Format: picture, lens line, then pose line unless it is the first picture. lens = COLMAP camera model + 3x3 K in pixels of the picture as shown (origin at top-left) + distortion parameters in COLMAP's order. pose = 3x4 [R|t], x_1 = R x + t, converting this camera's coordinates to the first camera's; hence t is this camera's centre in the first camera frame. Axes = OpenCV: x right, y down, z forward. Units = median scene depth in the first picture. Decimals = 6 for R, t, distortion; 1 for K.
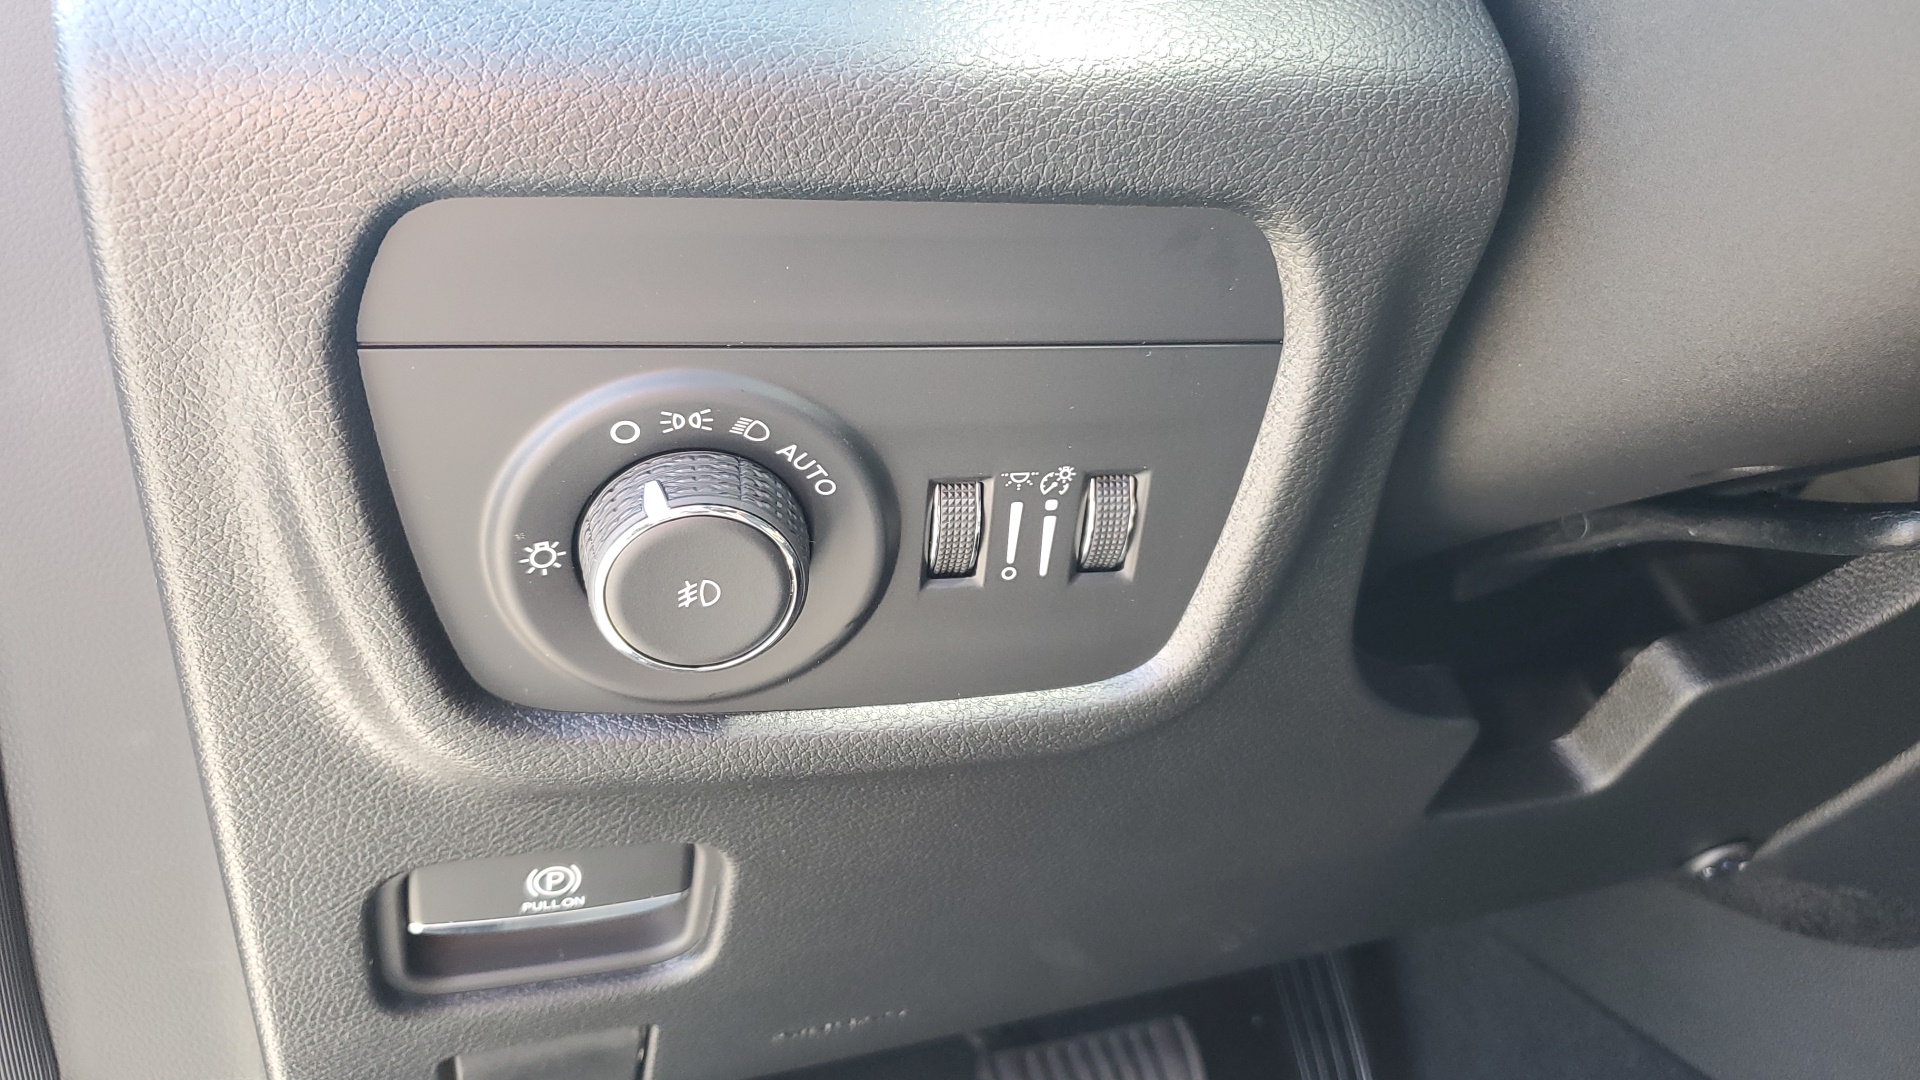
lens RADIAL K [[1436.4, 0, 960.0], [0, 1436.4, 540.0], [0, 0, 1]] dist [0.031656, -0.047777]
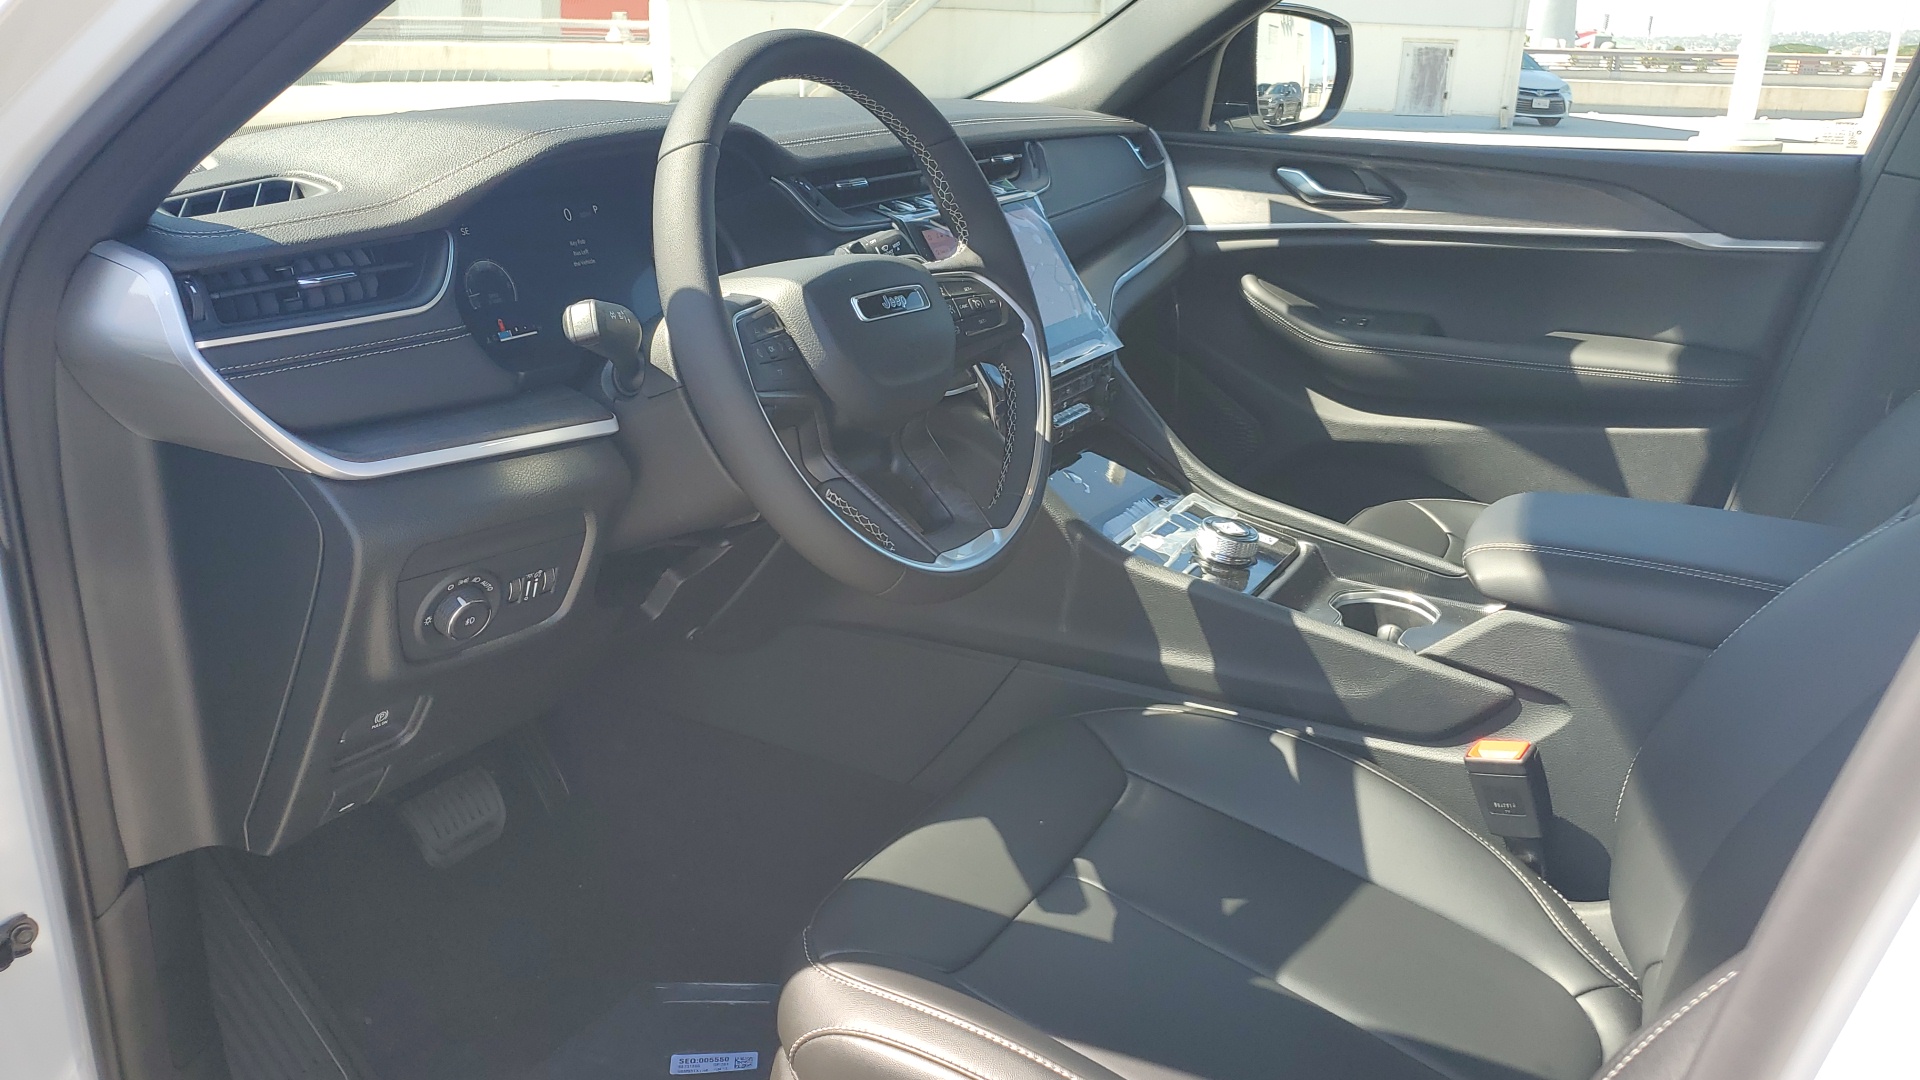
lens RADIAL K [[1436.4, 0, 960.0], [0, 1436.4, 540.0], [0, 0, 1]] dist [0.031656, -0.047777]
pose [[0.756456, -0.177653, 0.629455, -1.430505], [0.108626, 0.983163, 0.146938, -0.550266], [-0.644961, -0.042777, 0.763017, -2.584527]]
